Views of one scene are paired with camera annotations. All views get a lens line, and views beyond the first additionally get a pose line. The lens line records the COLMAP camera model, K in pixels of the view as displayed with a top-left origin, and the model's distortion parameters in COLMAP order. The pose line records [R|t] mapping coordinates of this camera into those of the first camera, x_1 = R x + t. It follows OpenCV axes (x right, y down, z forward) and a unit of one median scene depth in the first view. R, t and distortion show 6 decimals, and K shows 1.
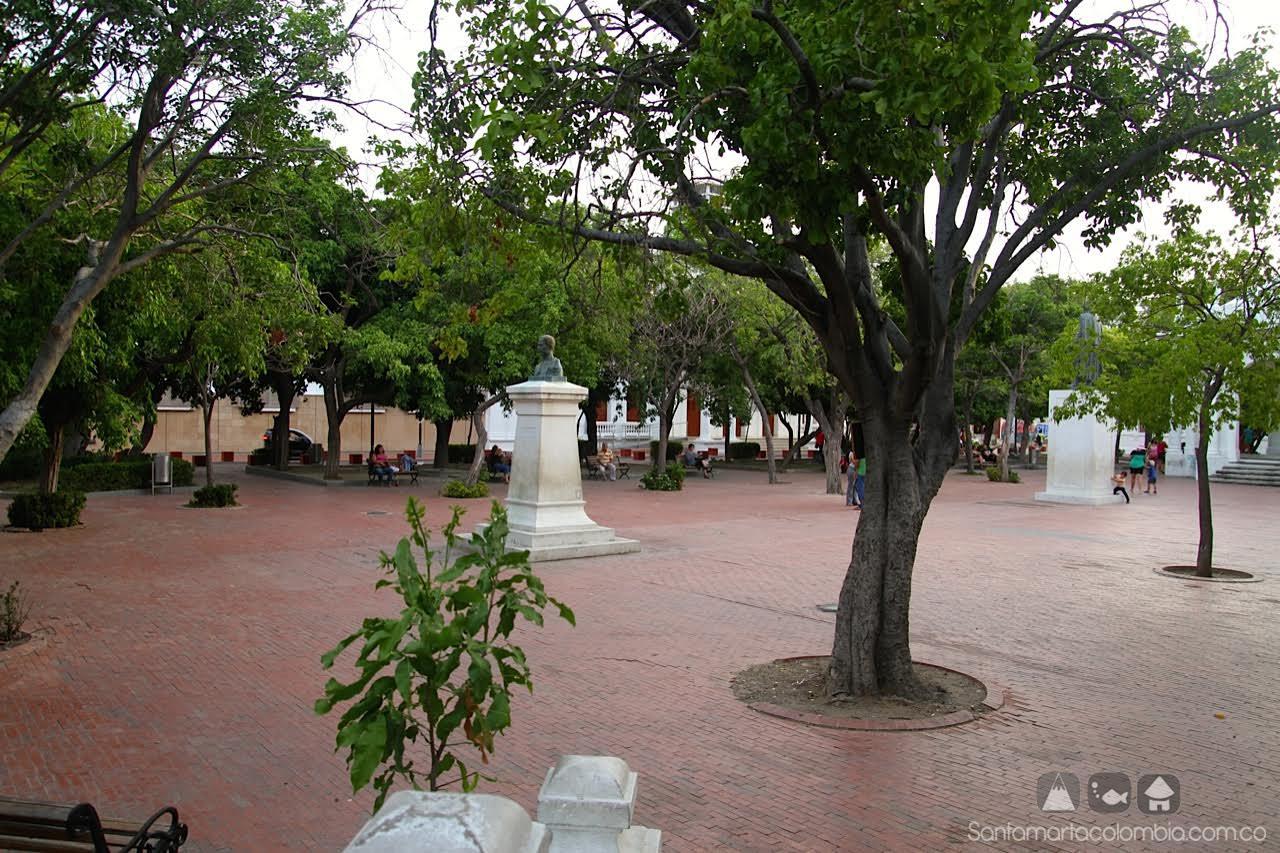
lens RADIAL K [[988.8, 0, 642.7], [0, 988.8, 439.2], [0, 0, 1]] dist [-0.133906, 0.124618]
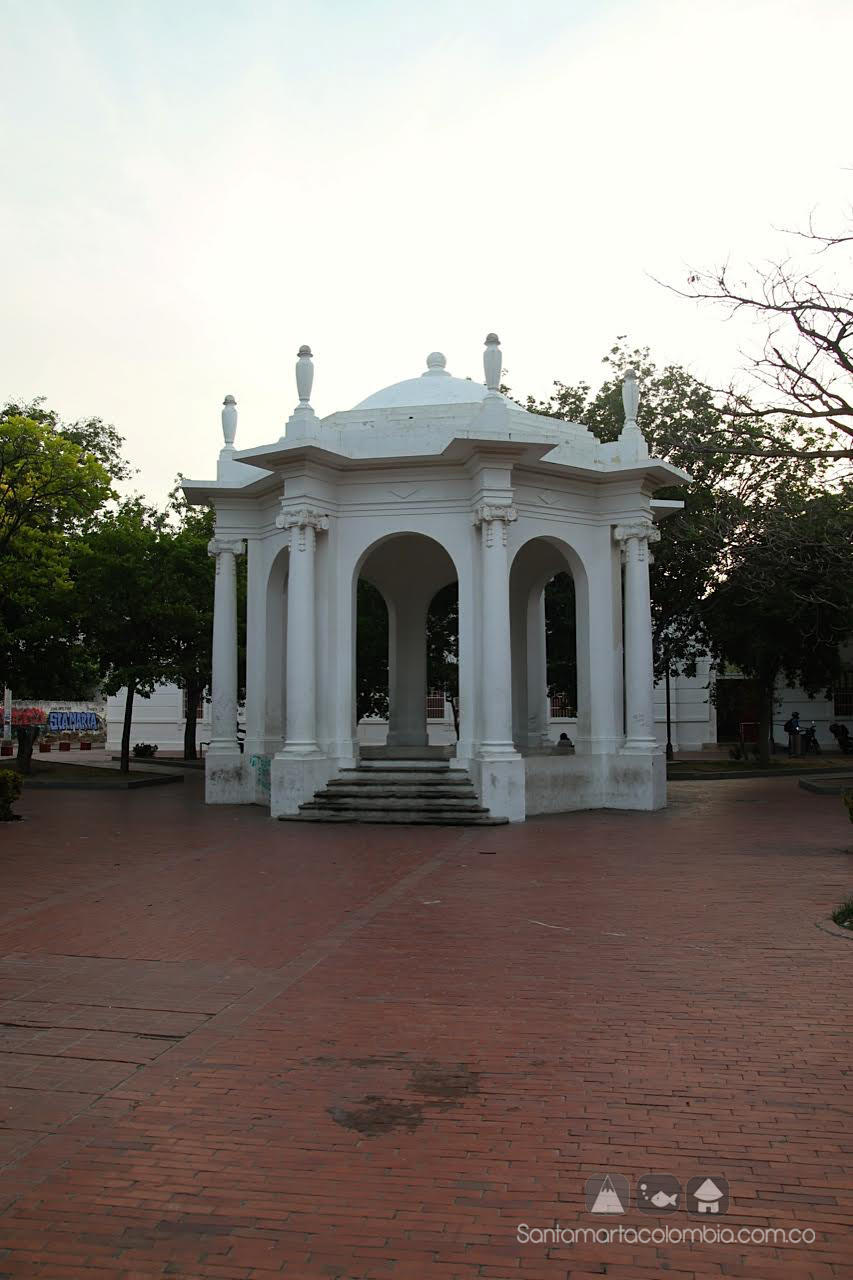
lens RADIAL K [[1038.7, 0, 426.5], [0, 1038.7, 640.0], [0, 0, 1]] dist [0.004535, 0.005963]
pose [[0.768633, 0.018518, 0.639422, 1.018183], [0.036219, 0.996718, -0.072403, 0.003475], [-0.638664, 0.078810, 0.765439, 1.819211]]
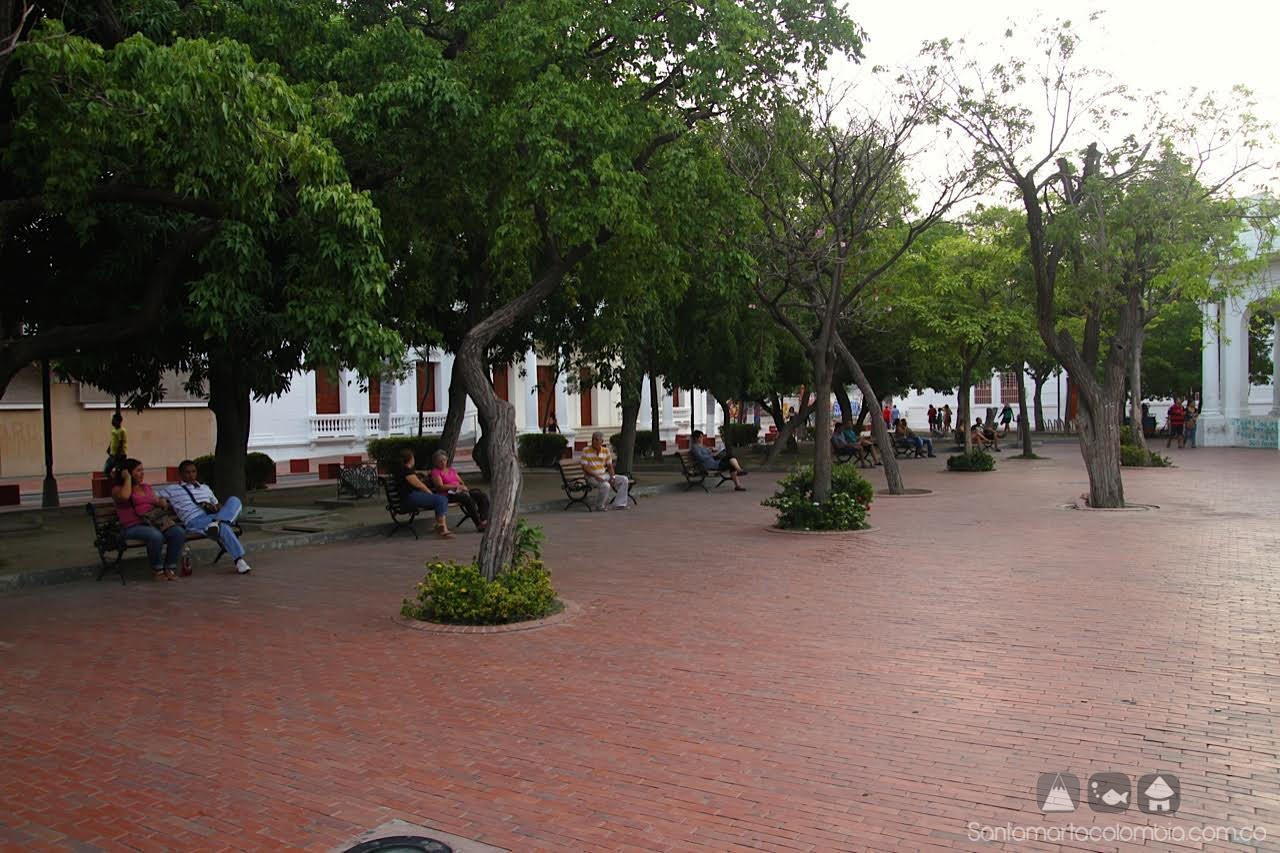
lens RADIAL K [[988.8, 0, 642.7], [0, 988.8, 439.2], [0, 0, 1]] dist [-0.133906, 0.124618]
pose [[0.940770, -0.047514, 0.335699, -0.462868], [0.046058, 0.998863, 0.012301, 0.005171], [-0.335902, 0.003889, 0.941889, 1.362526]]
